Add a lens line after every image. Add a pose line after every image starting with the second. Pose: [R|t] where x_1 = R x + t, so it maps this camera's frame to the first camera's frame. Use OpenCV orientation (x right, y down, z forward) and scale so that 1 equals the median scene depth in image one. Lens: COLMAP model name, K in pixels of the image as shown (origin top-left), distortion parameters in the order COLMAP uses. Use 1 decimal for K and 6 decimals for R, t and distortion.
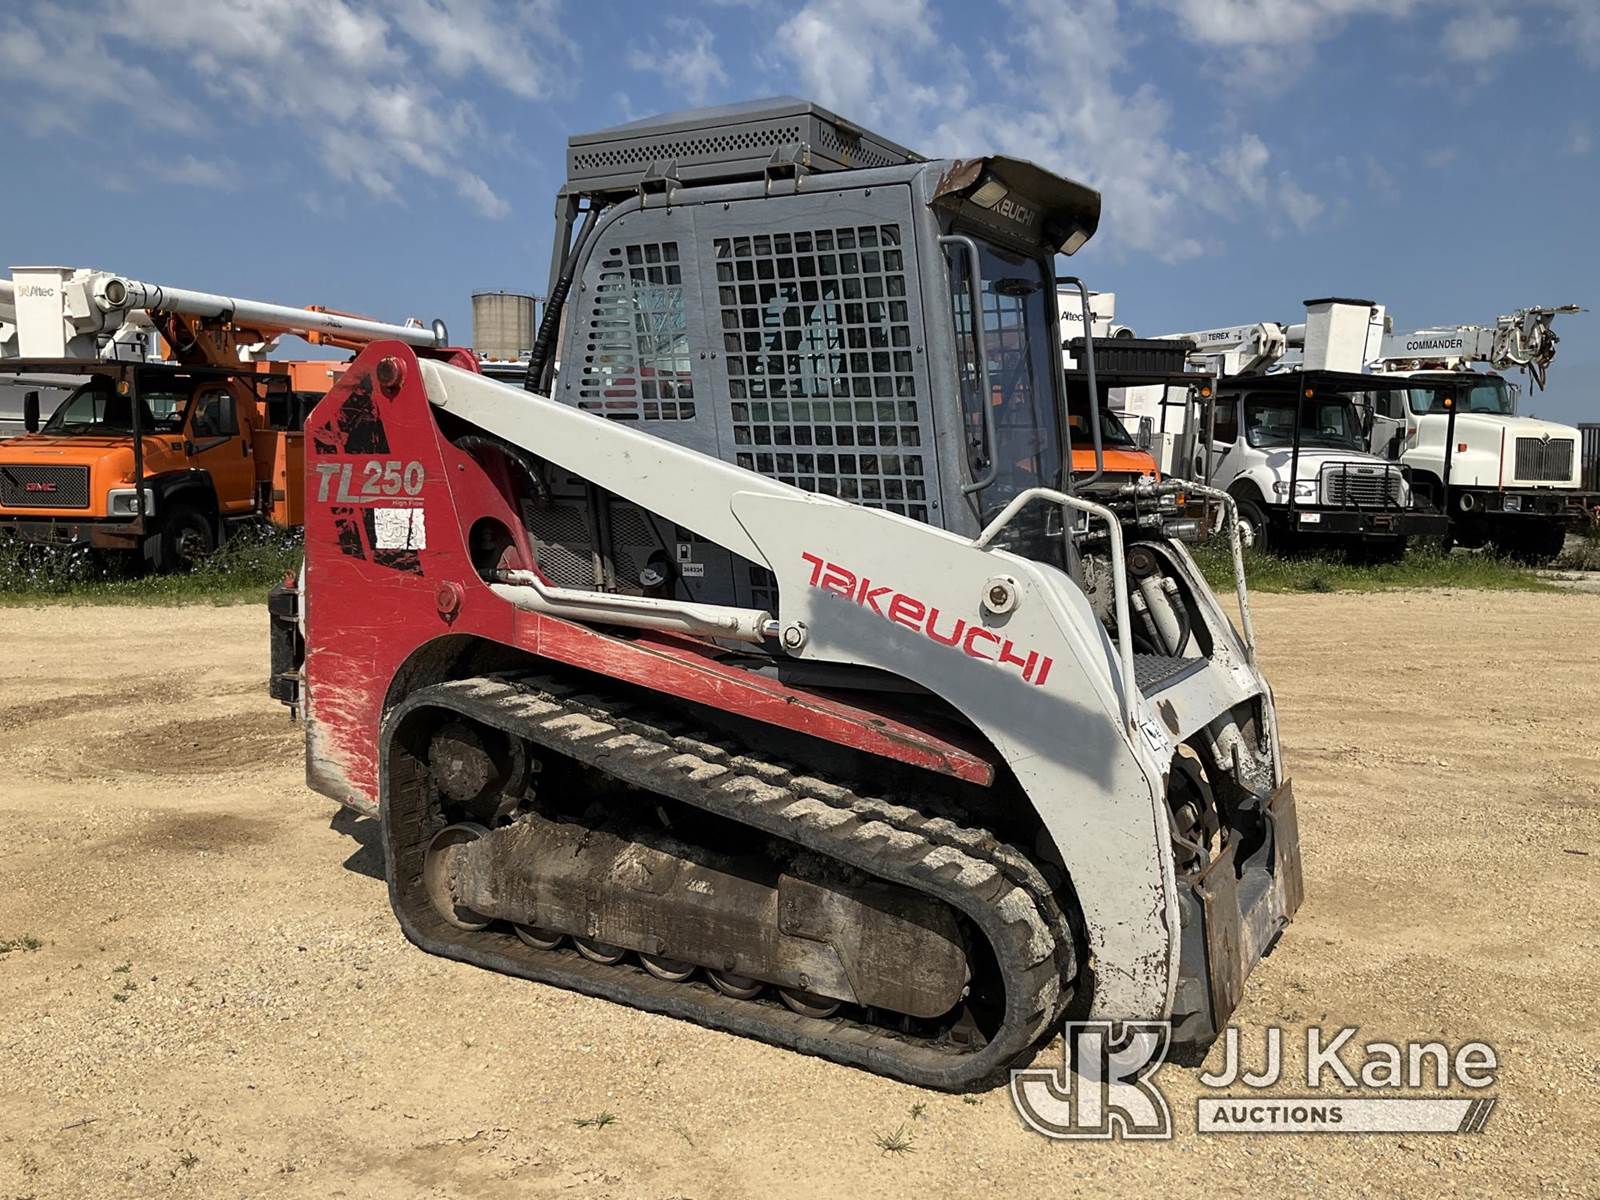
lens RADIAL K [[1402.3, 0, 793.6], [0, 1402.3, 611.9], [0, 0, 1]] dist [0.080864, 0.009602]
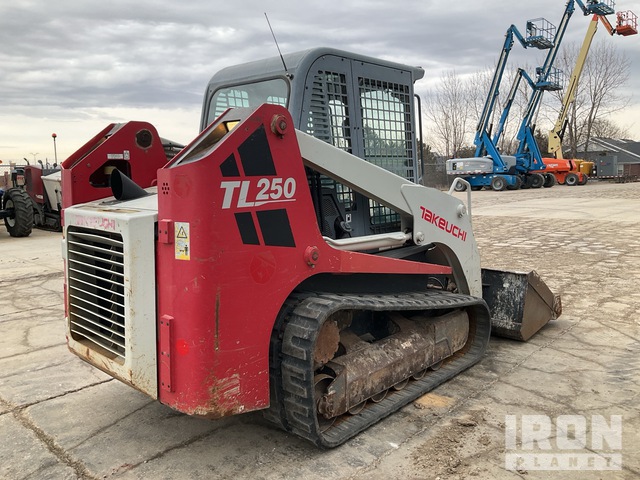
lens RADIAL K [[560.9, 0, 315.1], [0, 560.9, 235.7], [0, 0, 1]] dist [0.080864, 0.009602]
pose [[0.206485, -0.129444, 0.969850, -0.974589], [0.105976, 0.988338, 0.109348, -0.114640], [-0.972694, 0.080202, 0.217795, 0.872860]]
